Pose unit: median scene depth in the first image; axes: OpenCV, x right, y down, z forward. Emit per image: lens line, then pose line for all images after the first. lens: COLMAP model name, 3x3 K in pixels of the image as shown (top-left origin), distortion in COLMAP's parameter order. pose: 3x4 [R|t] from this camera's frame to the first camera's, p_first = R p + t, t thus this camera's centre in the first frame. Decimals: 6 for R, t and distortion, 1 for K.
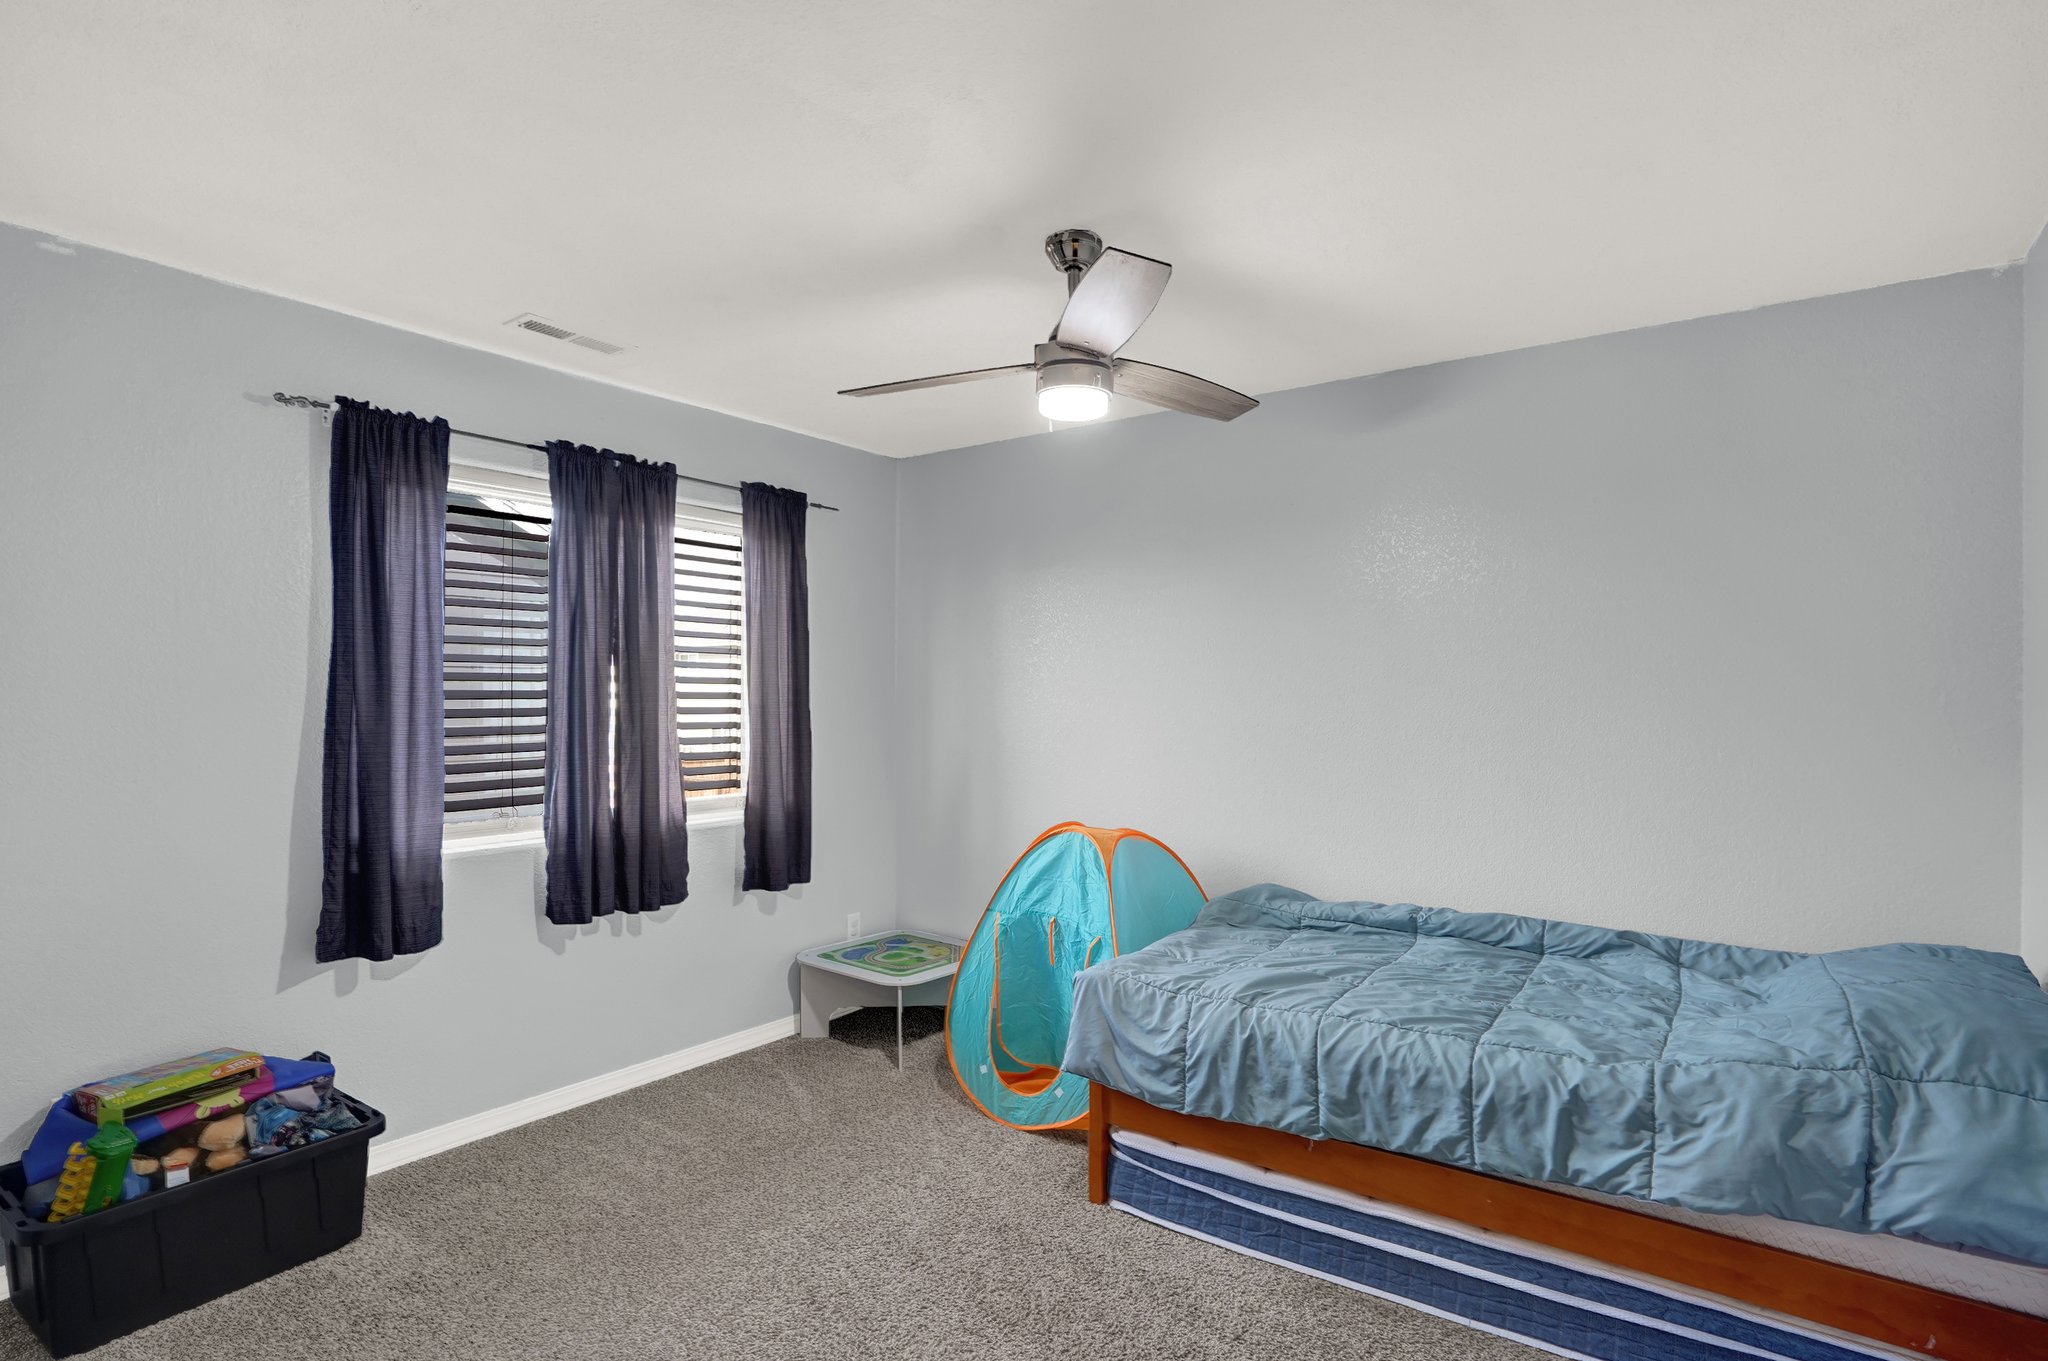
lens RADIAL K [[1065.0, 0, 1024.0], [0, 1065.0, 680.5], [0, 0, 1]] dist [-0.001769, -0.000095]
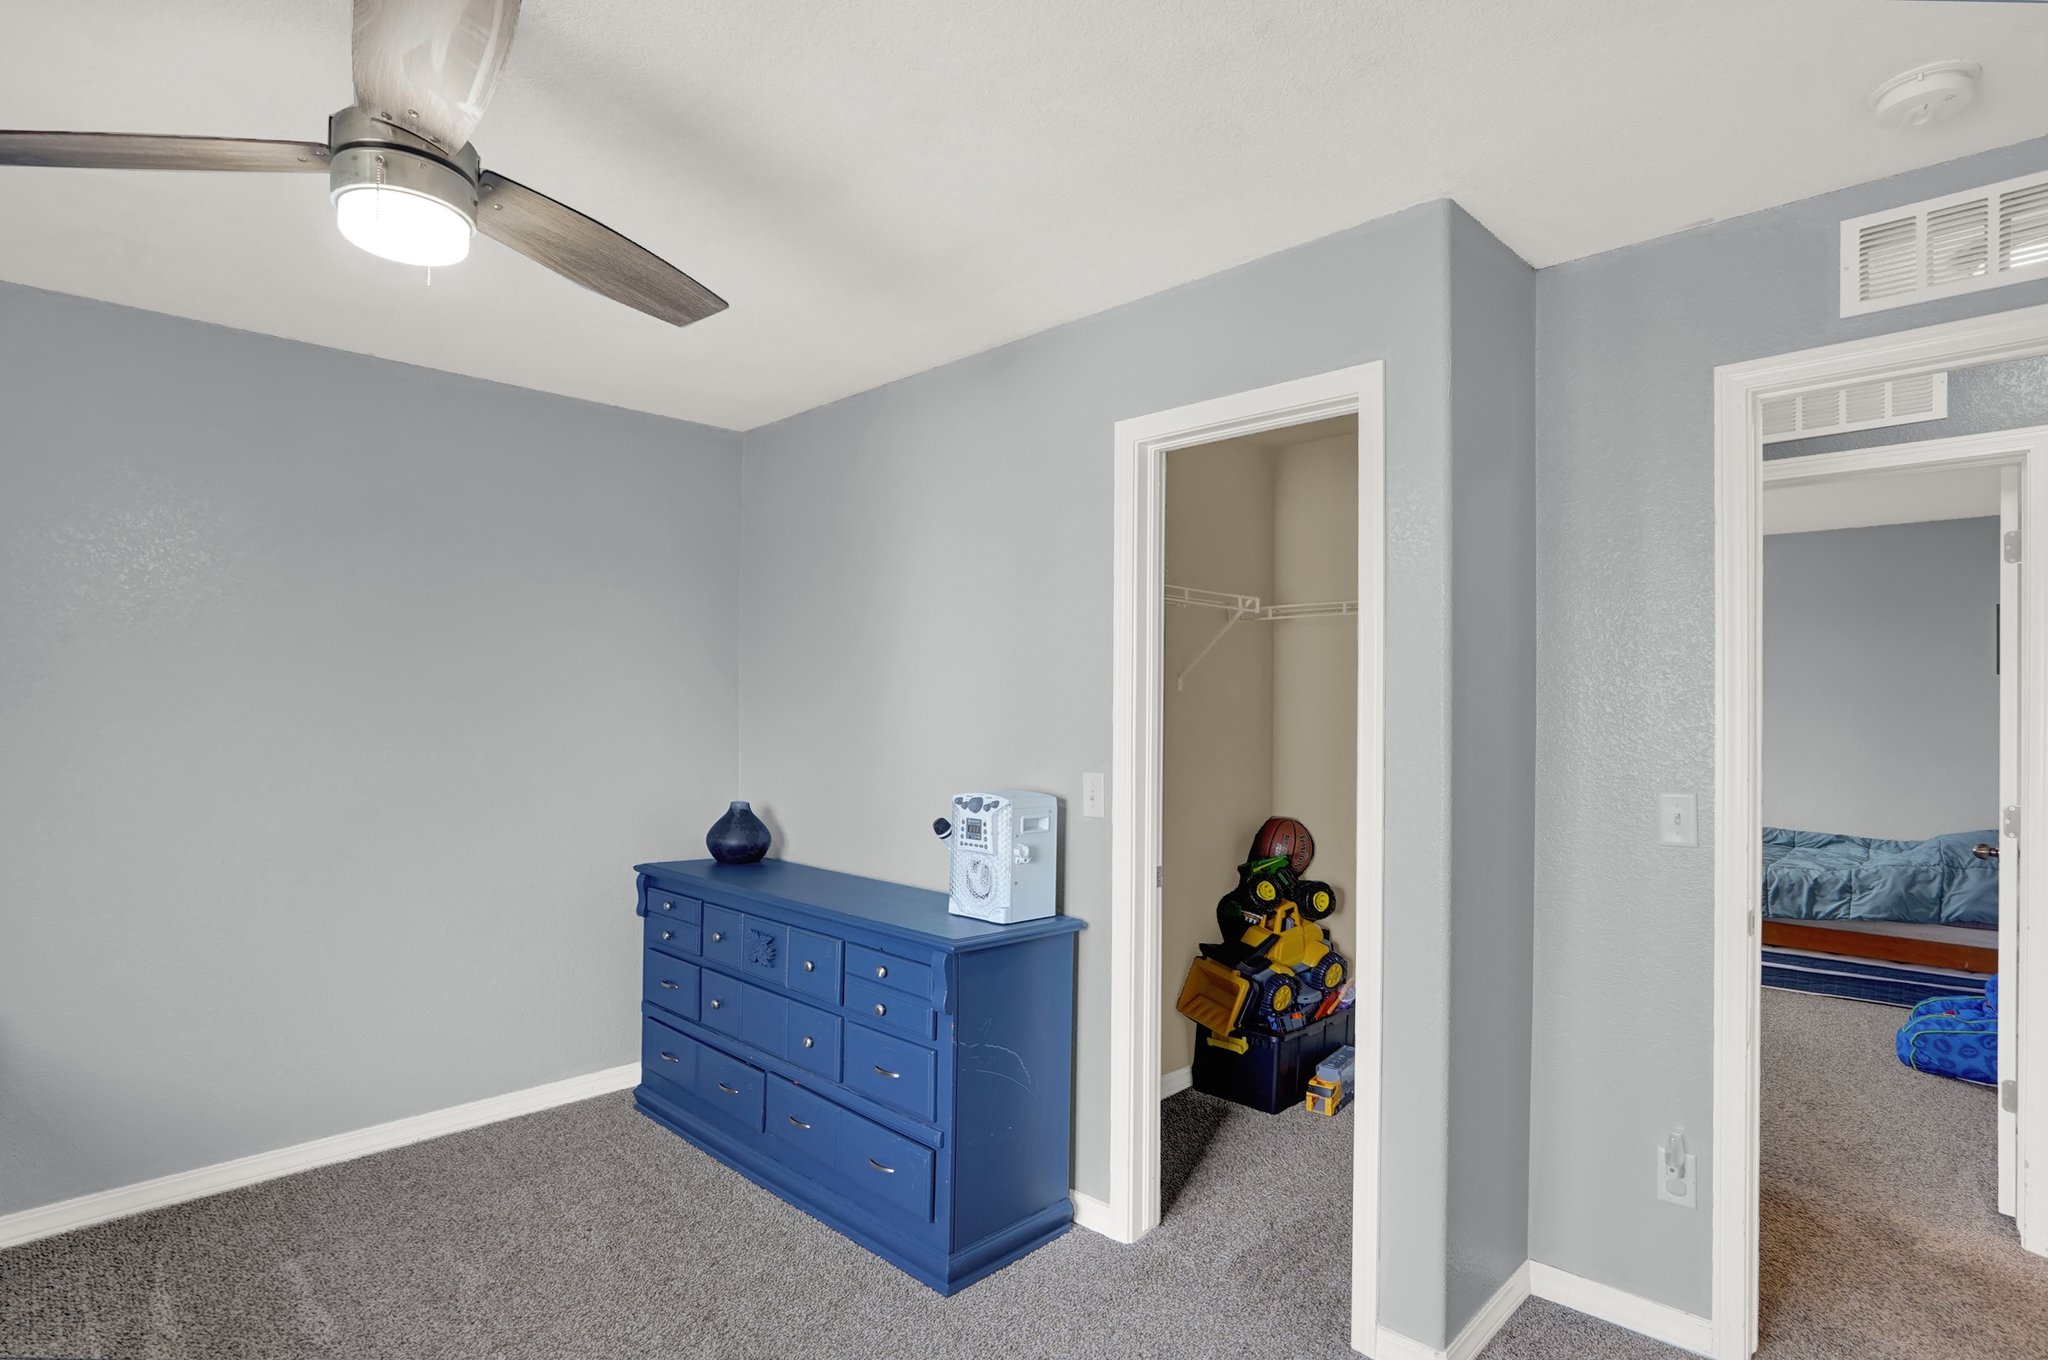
lens RADIAL K [[1065.0, 0, 1024.0], [0, 1065.0, 680.0], [0, 0, 1]] dist [-0.001769, -0.000095]
pose [[0.989112, -0.003141, -0.147128, -0.923002], [0.001285, 0.999918, -0.012709, -0.040664], [0.147156, 0.012382, 0.989036, -1.695014]]
